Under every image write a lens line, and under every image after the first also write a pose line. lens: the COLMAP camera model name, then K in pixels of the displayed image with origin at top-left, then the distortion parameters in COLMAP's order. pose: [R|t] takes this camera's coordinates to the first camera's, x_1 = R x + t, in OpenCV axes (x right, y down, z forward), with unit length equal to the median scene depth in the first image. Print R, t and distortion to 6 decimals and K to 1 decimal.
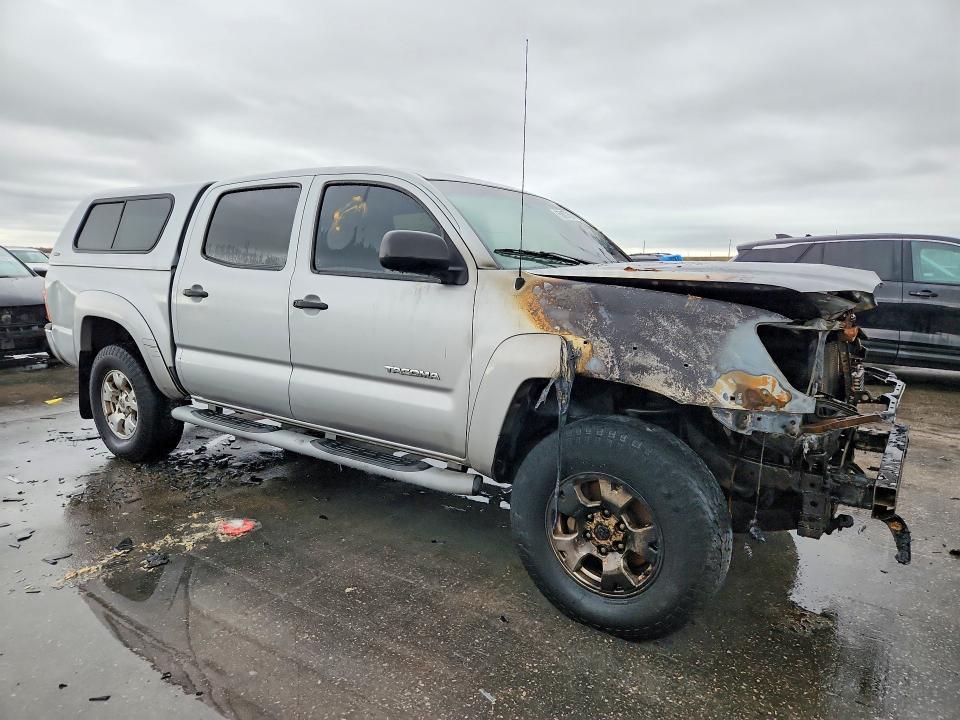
lens RADIAL K [[653.8, 0, 473.0], [0, 653.8, 359.1], [0, 0, 1]] dist [0.013730, -0.004204]
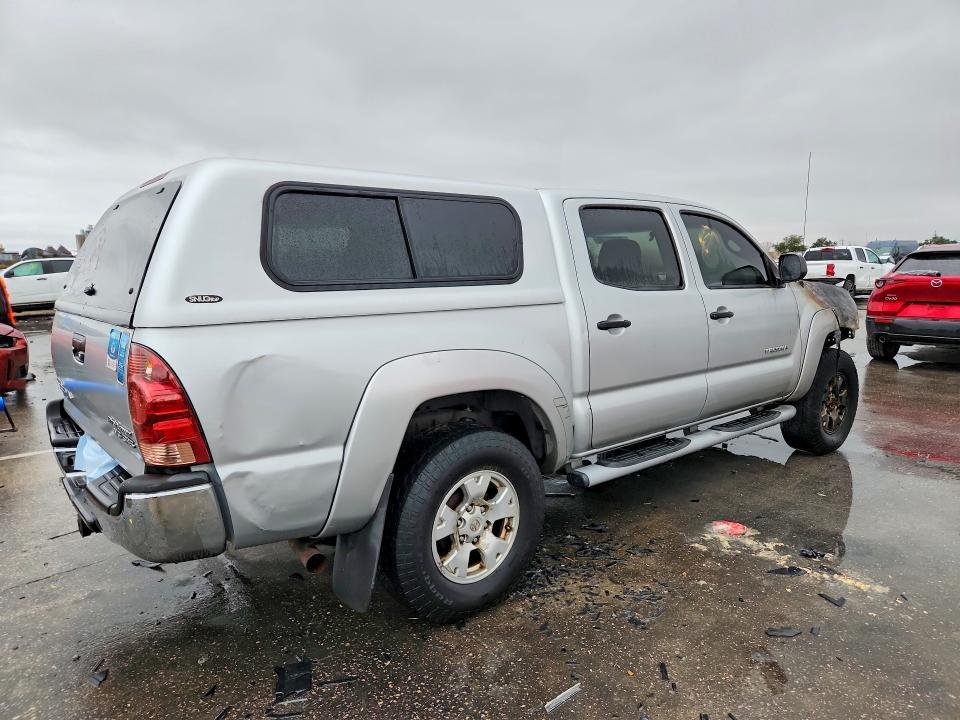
lens RADIAL K [[653.8, 0, 476.0], [0, 653.8, 352.0], [0, 0, 1]] dist [0.013730, -0.004204]
pose [[0.264369, -0.131636, 0.955396, -1.384785], [0.187665, 0.978727, 0.082921, -0.179652], [-0.945987, 0.157372, 0.283449, 0.997089]]
